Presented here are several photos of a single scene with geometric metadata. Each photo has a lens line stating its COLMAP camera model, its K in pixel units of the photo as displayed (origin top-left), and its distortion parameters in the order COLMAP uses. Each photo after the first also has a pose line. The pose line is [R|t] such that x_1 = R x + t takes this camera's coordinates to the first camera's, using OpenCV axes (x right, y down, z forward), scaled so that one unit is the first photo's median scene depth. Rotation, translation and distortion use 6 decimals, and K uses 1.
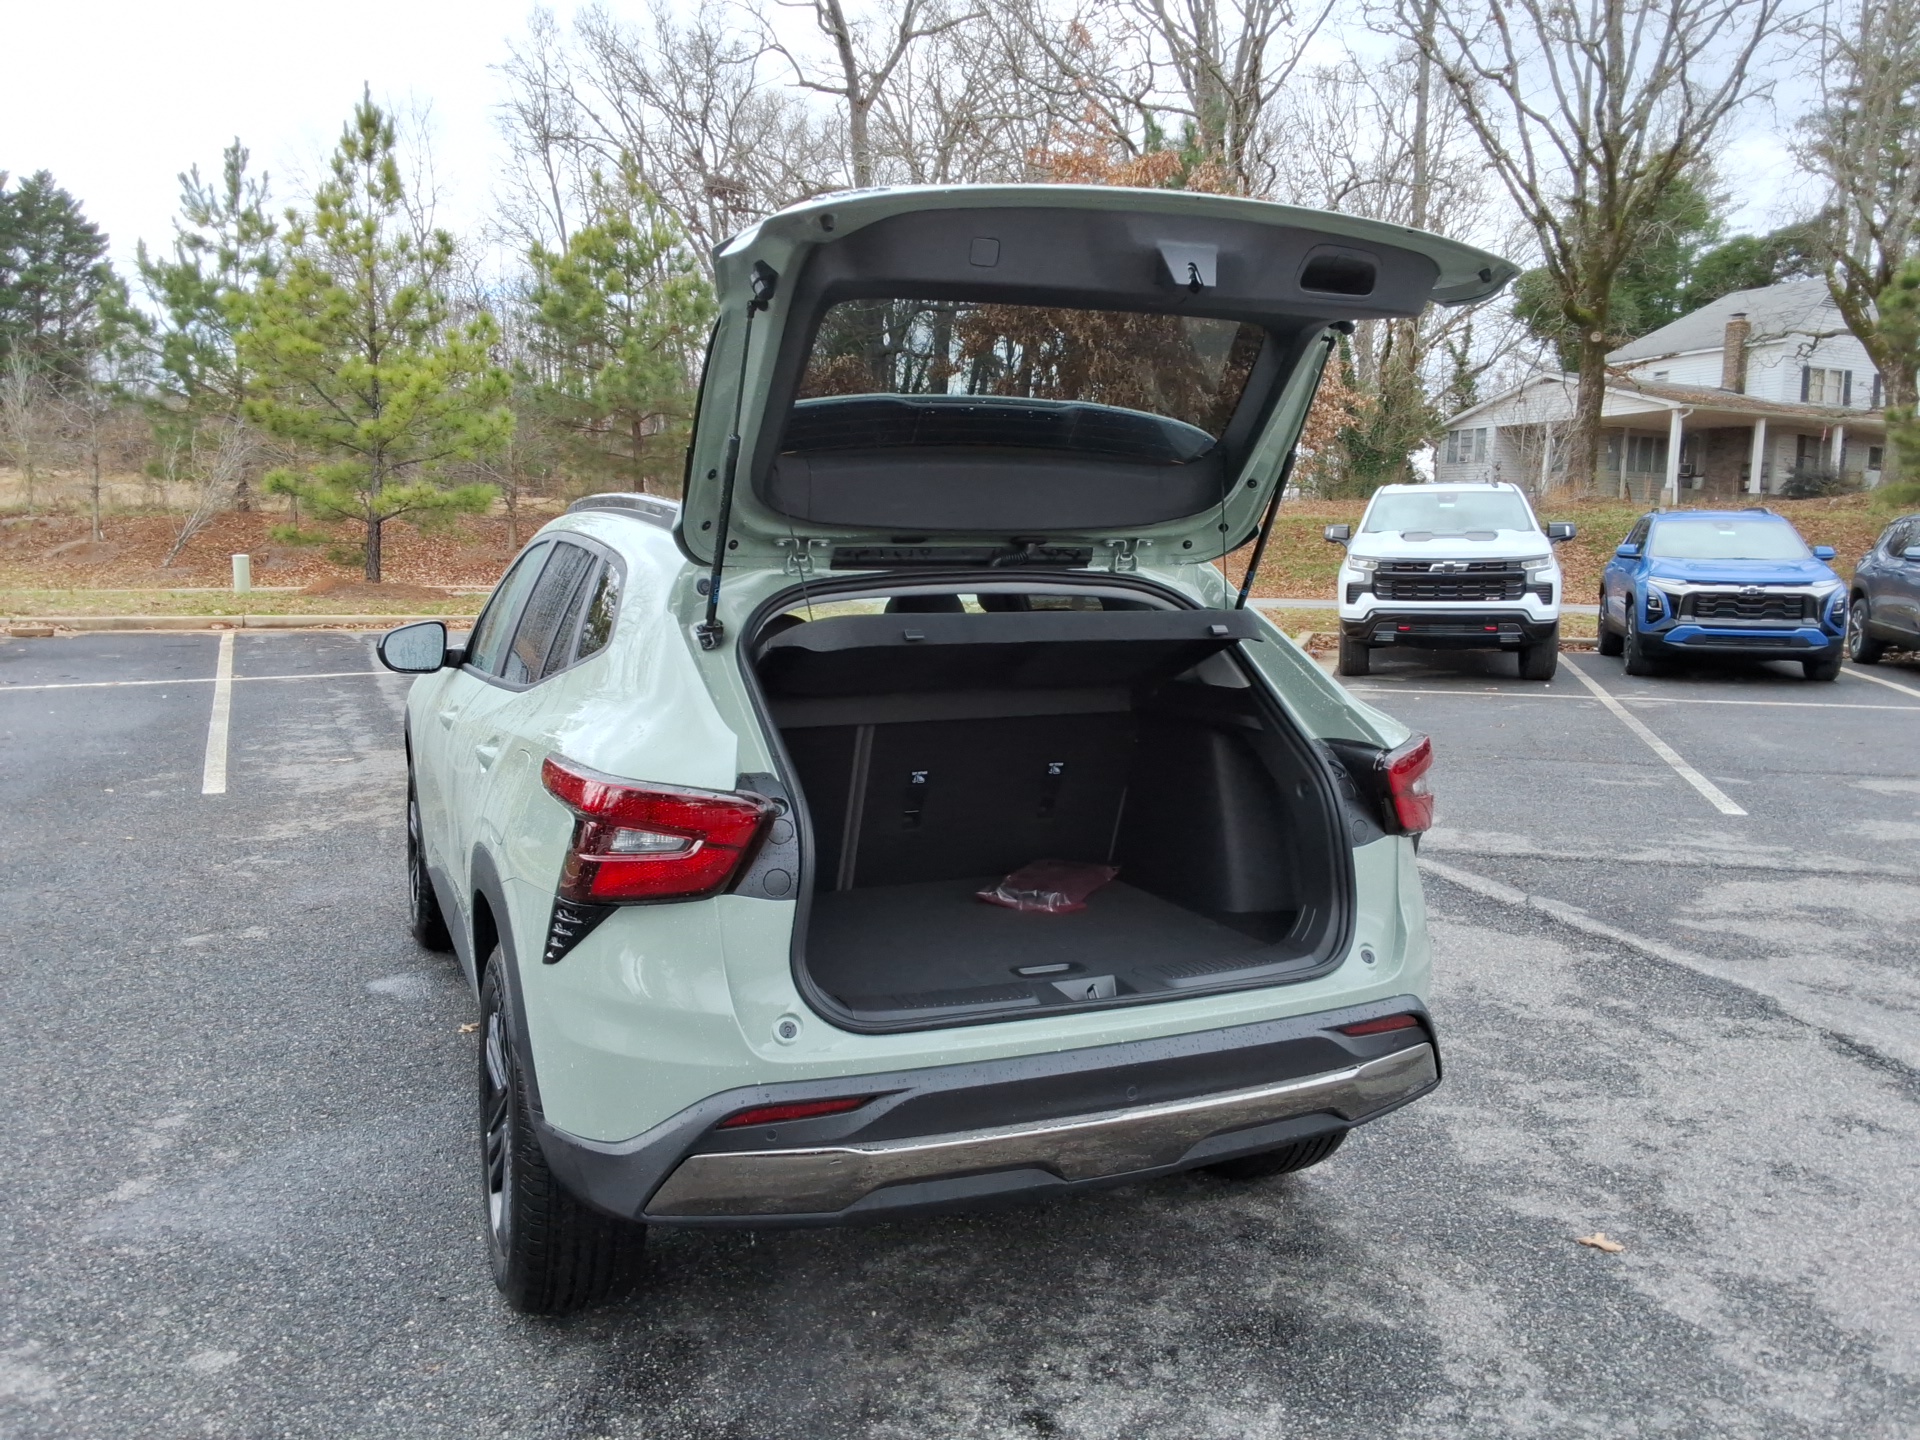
lens RADIAL K [[1541.1, 0, 975.5], [0, 1541.1, 712.9], [0, 0, 1]] dist [0.103441, -0.154000]
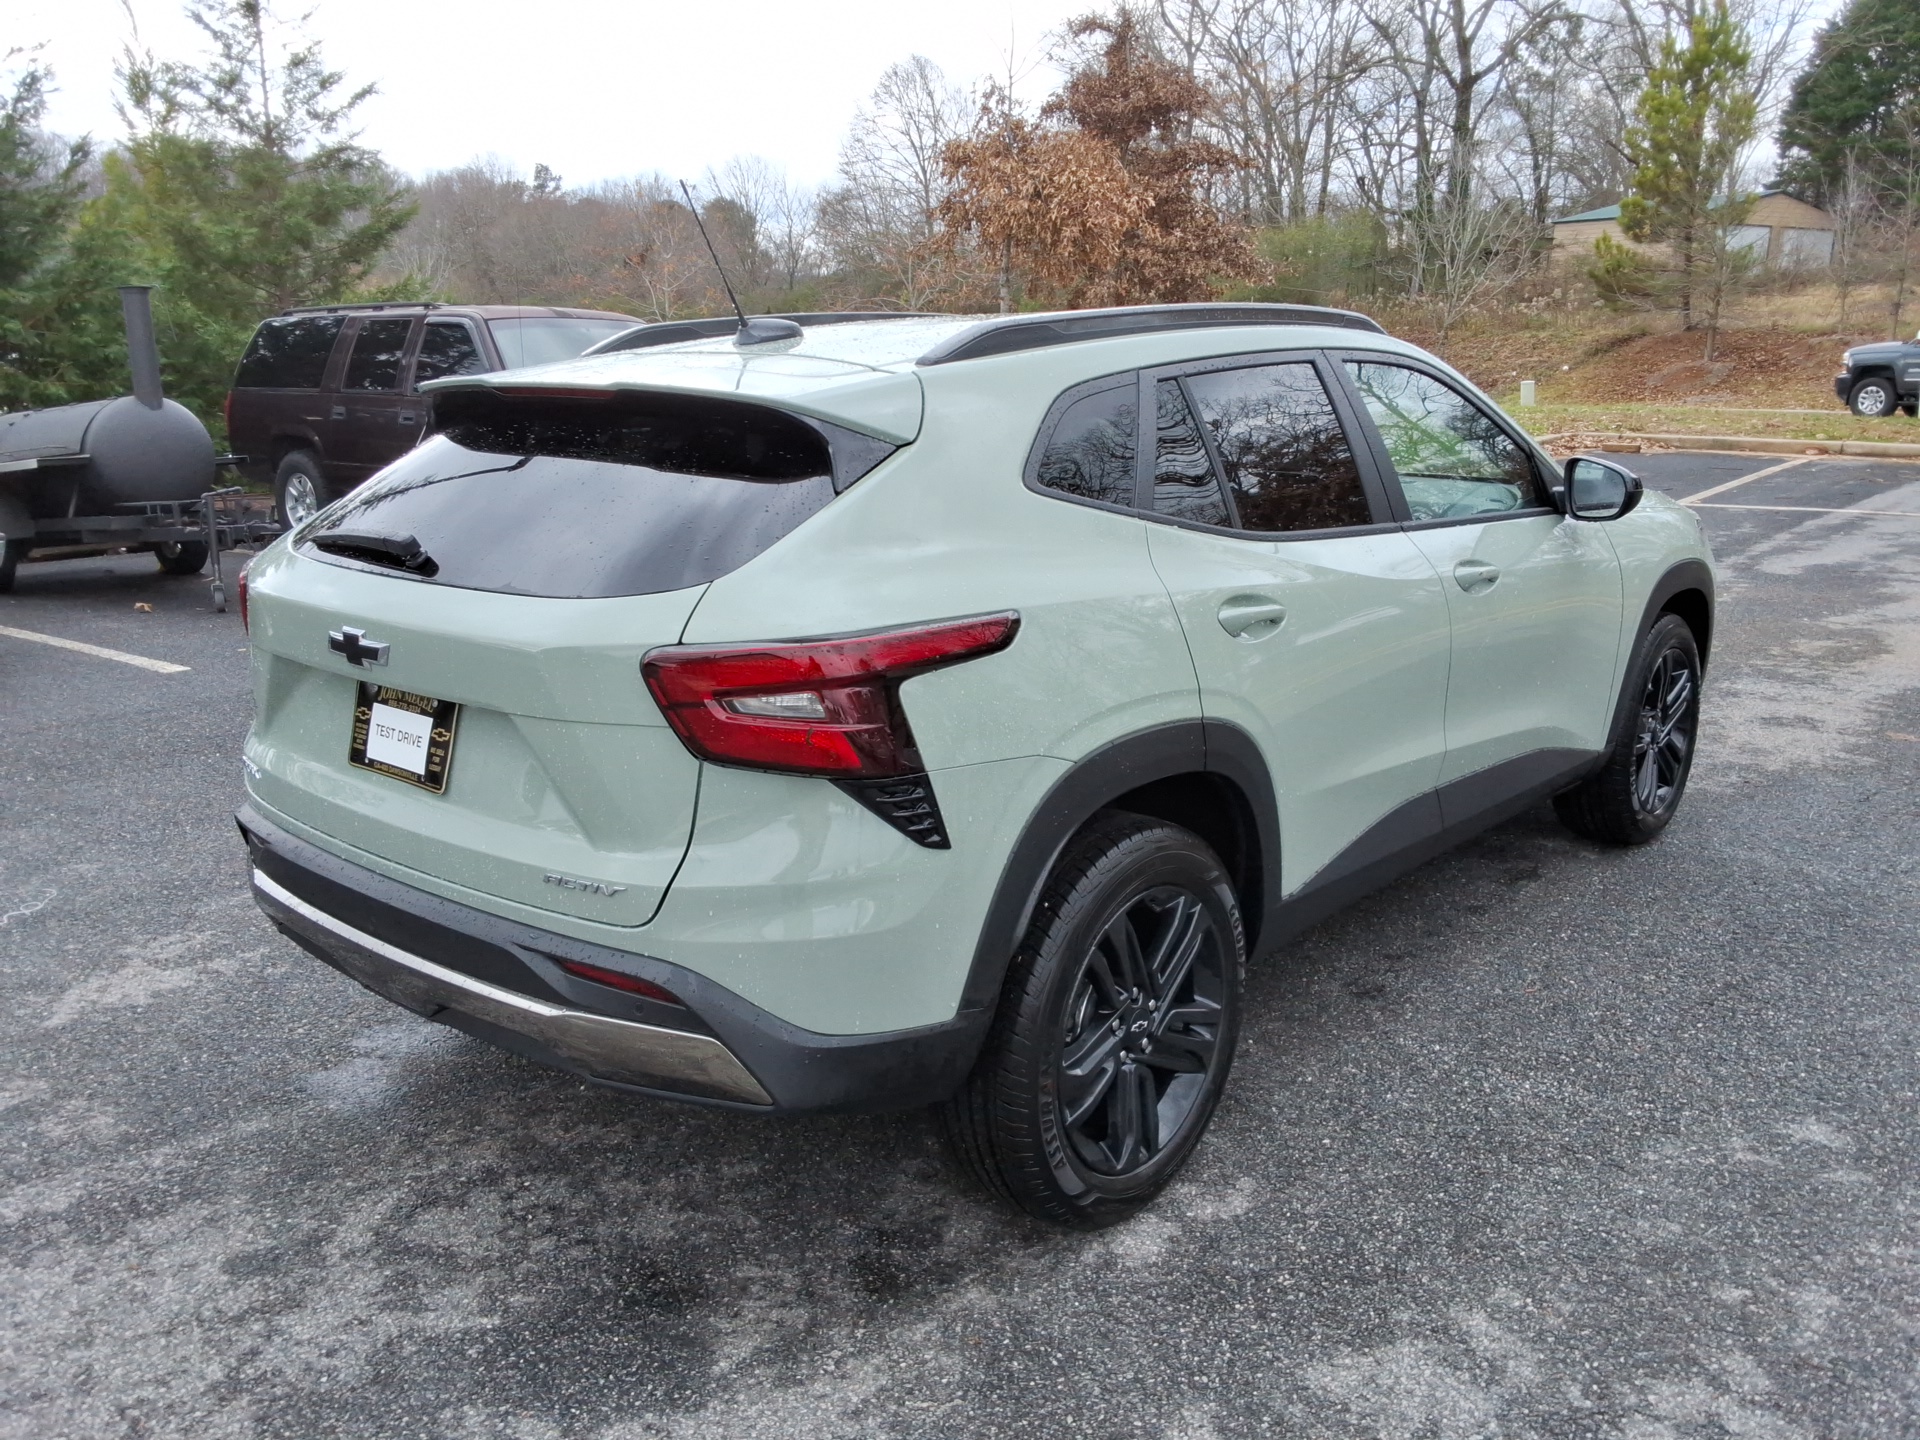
lens RADIAL K [[1541.1, 0, 965.2], [0, 1541.1, 704.2], [0, 0, 1]] dist [0.103441, -0.154000]
pose [[0.440452, 0.194232, -0.876514, 0.132395], [-0.099564, 0.980862, 0.167324, -0.011636], [0.892238, 0.013571, 0.451361, 0.104648]]
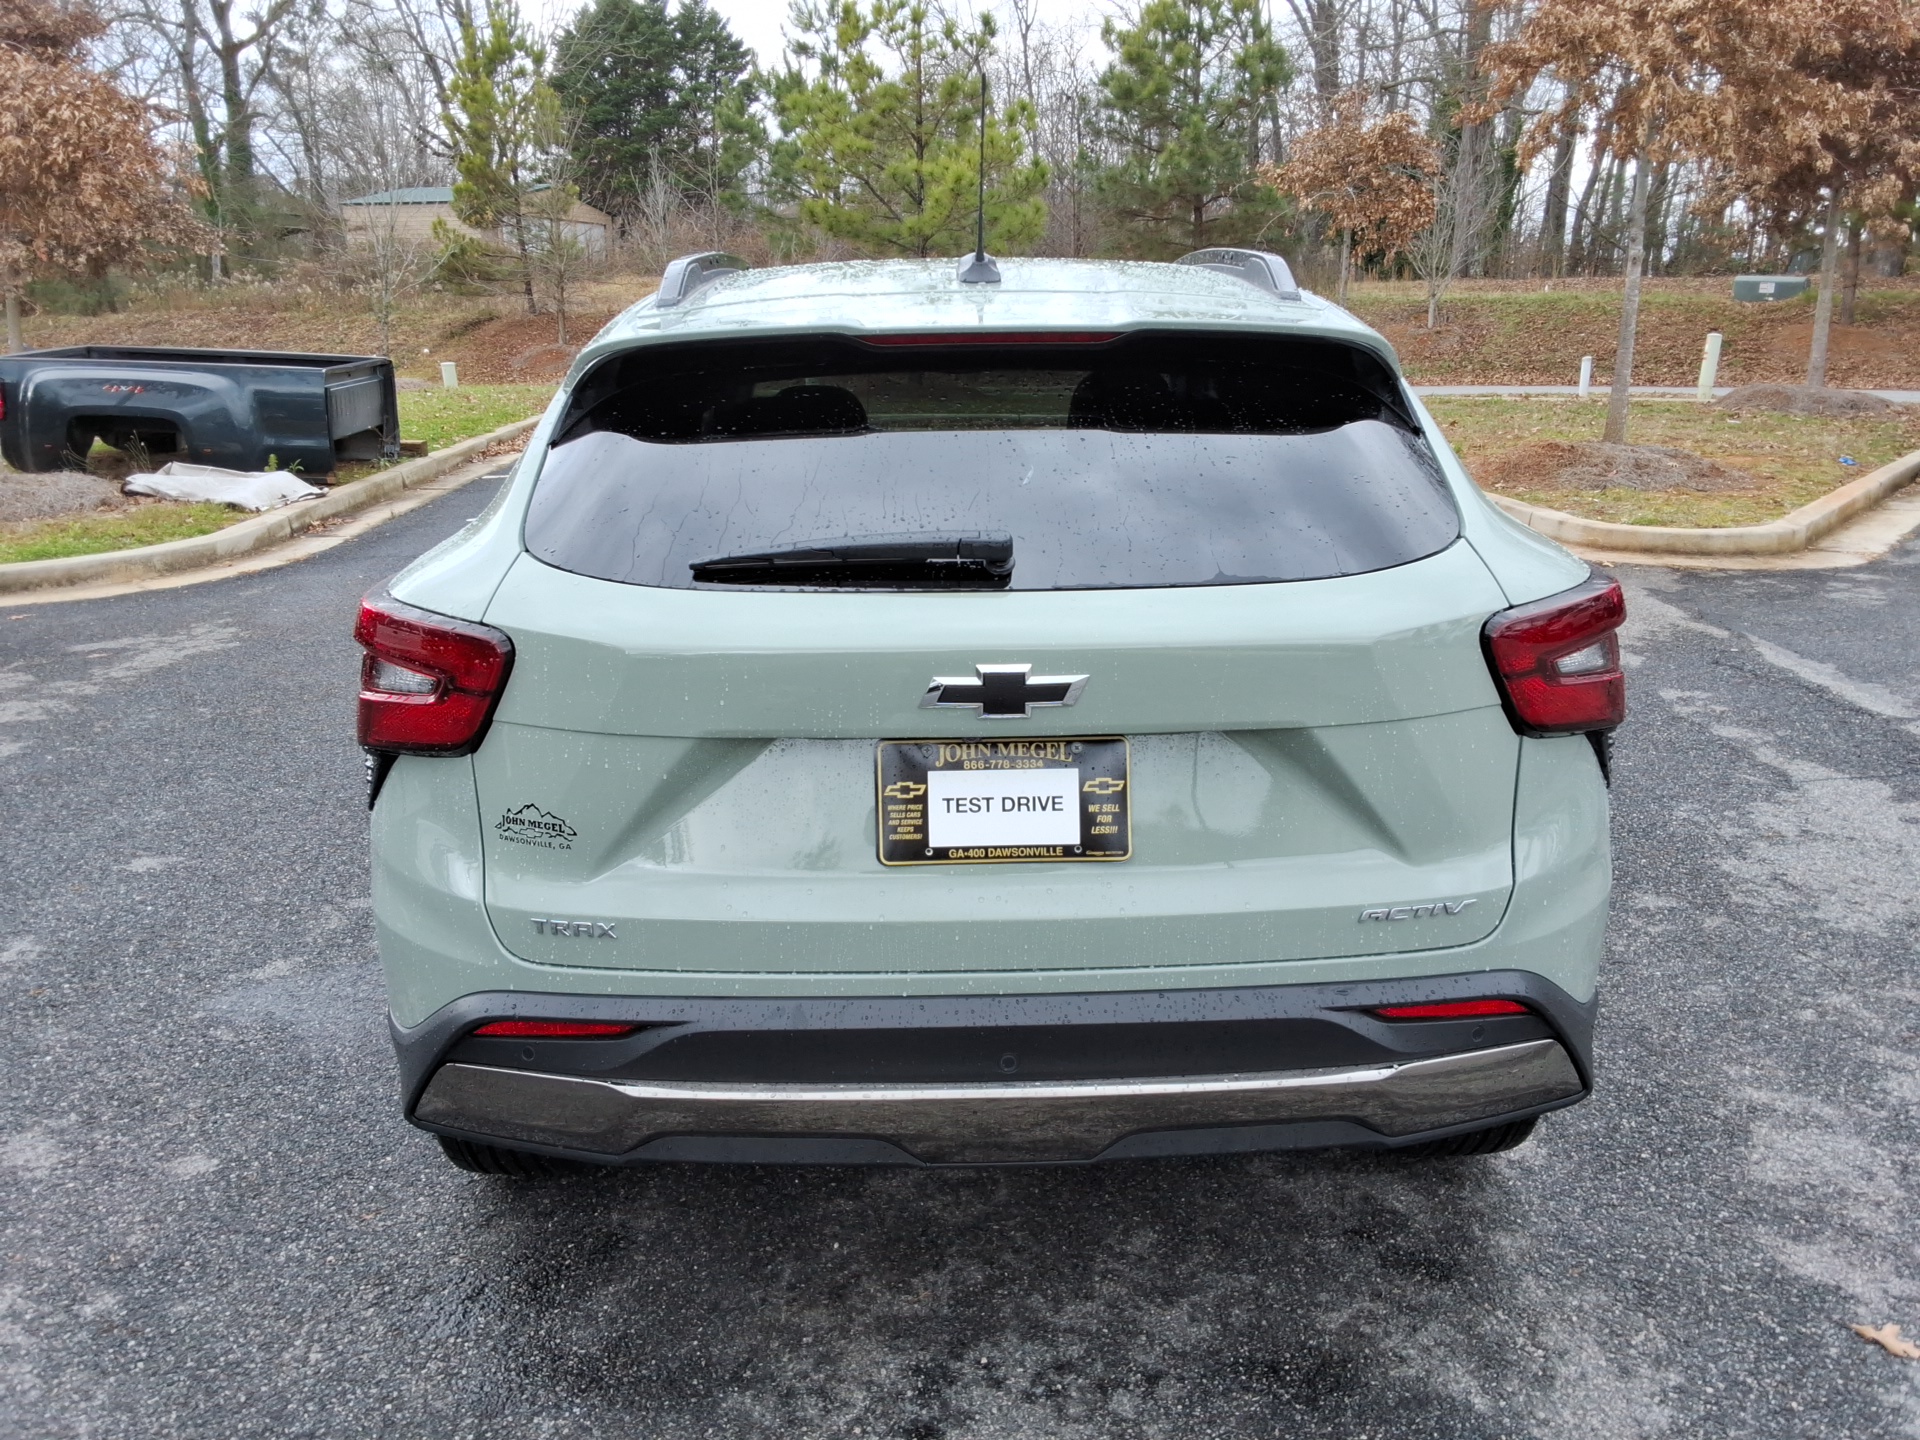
lens RADIAL K [[1541.1, 0, 972.8], [0, 1541.1, 709.1], [0, 0, 1]] dist [0.103441, -0.154000]
pose [[0.929648, 0.074941, -0.360748, 0.039729], [-0.029217, 0.991007, 0.130578, -0.001796], [0.367289, -0.110852, 0.923477, 0.039960]]
